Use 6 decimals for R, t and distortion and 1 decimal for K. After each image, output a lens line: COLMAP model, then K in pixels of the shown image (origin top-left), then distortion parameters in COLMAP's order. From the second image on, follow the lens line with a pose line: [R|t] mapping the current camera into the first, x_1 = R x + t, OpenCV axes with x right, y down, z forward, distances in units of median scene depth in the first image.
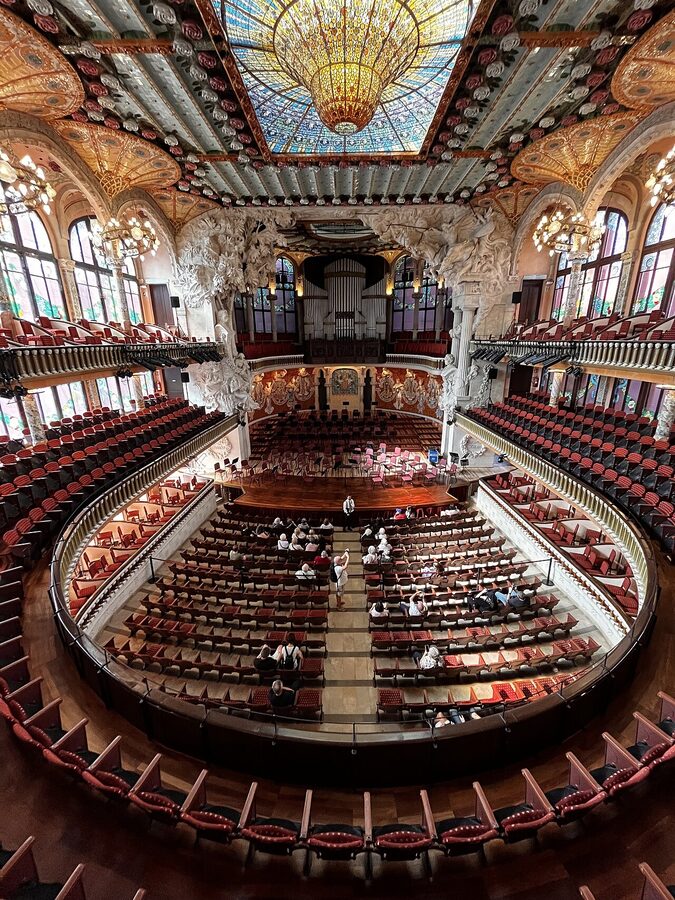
lens RADIAL K [[367.2, 0, 342.4], [0, 367.2, 456.5], [0, 0, 1]] dist [-0.012647, -0.000123]
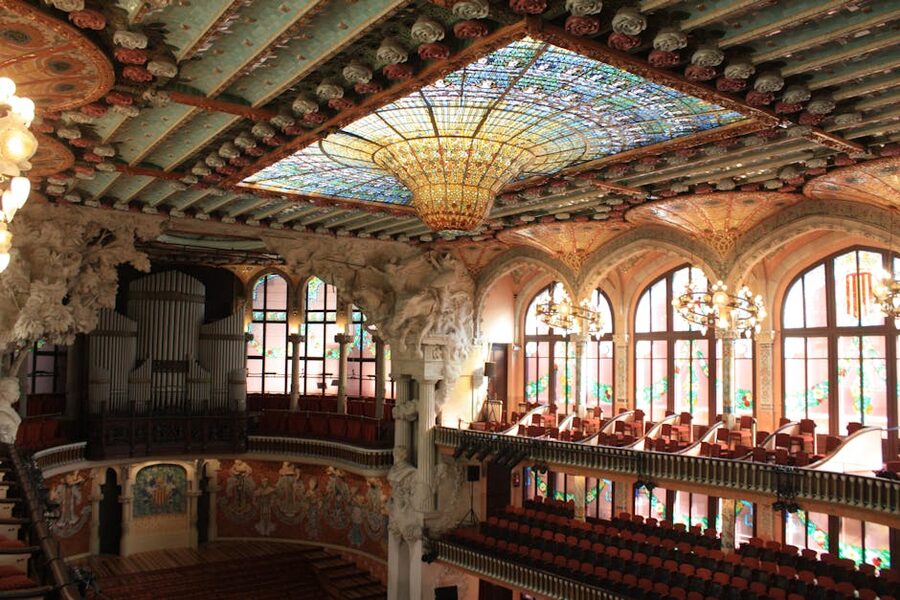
lens RADIAL K [[752.6, 0, 471.0], [0, 752.6, 282.6], [0, 0, 1]] dist [-0.161498, 0.146480]
pose [[0.794991, 0.079141, 0.601437, -0.472593], [0.167481, 0.924283, -0.343004, -0.092526], [-0.583044, 0.373414, 0.721541, -0.114138]]
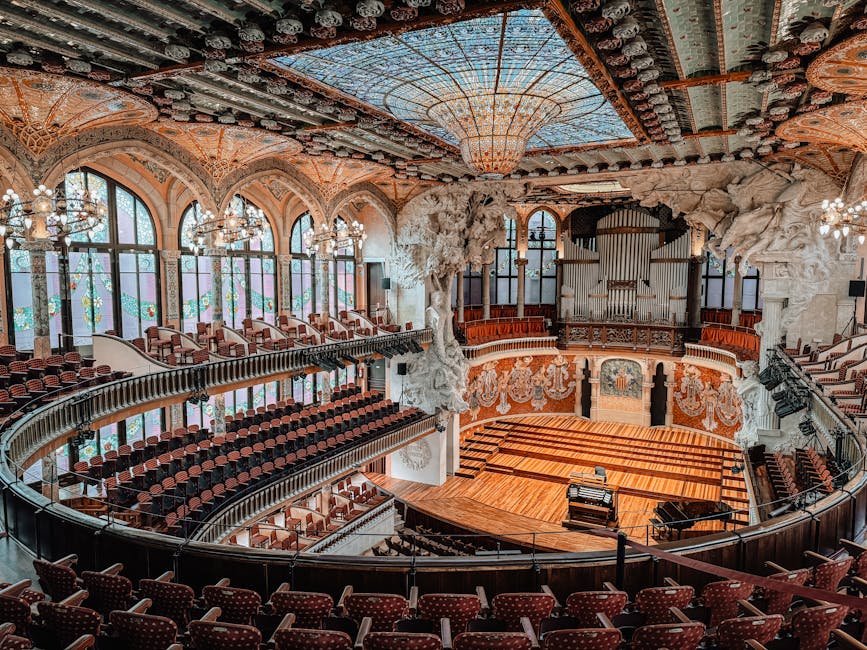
lens RADIAL K [[611.4, 0, 422.1], [0, 611.4, 324.7], [0, 0, 1]] dist [0.102485, -0.155553]
pose [[0.891878, 0.049395, -0.449571, 0.313080], [-0.149234, 0.970487, -0.189429, -0.056120], [0.426946, 0.236039, 0.872928, -0.258602]]
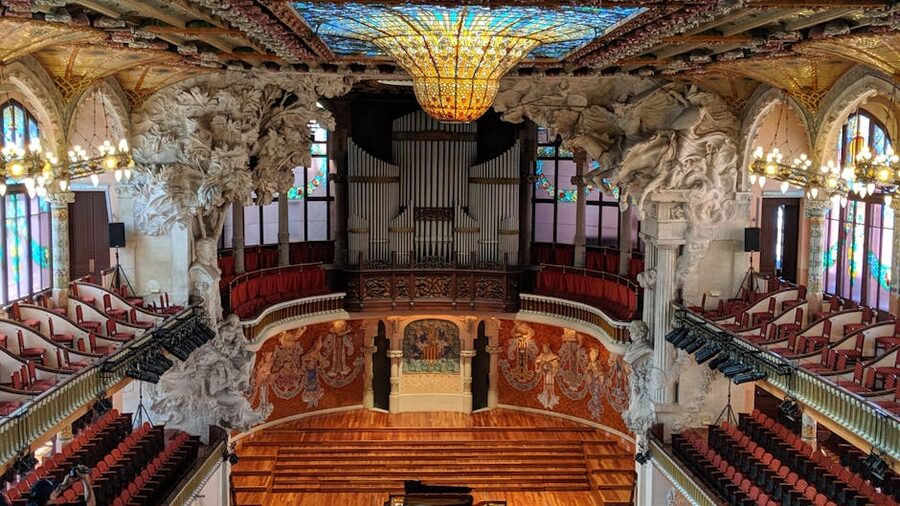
lens RADIAL K [[1099.1, 0, 470.4], [0, 1099.1, 250.3], [0, 0, 1]] dist [0.284225, -1.092289]
pose [[0.998227, 0.015148, 0.057566, -0.044959], [-0.002564, 0.977124, -0.212656, -0.049042], [-0.059470, 0.212131, 0.975430, -0.642773]]
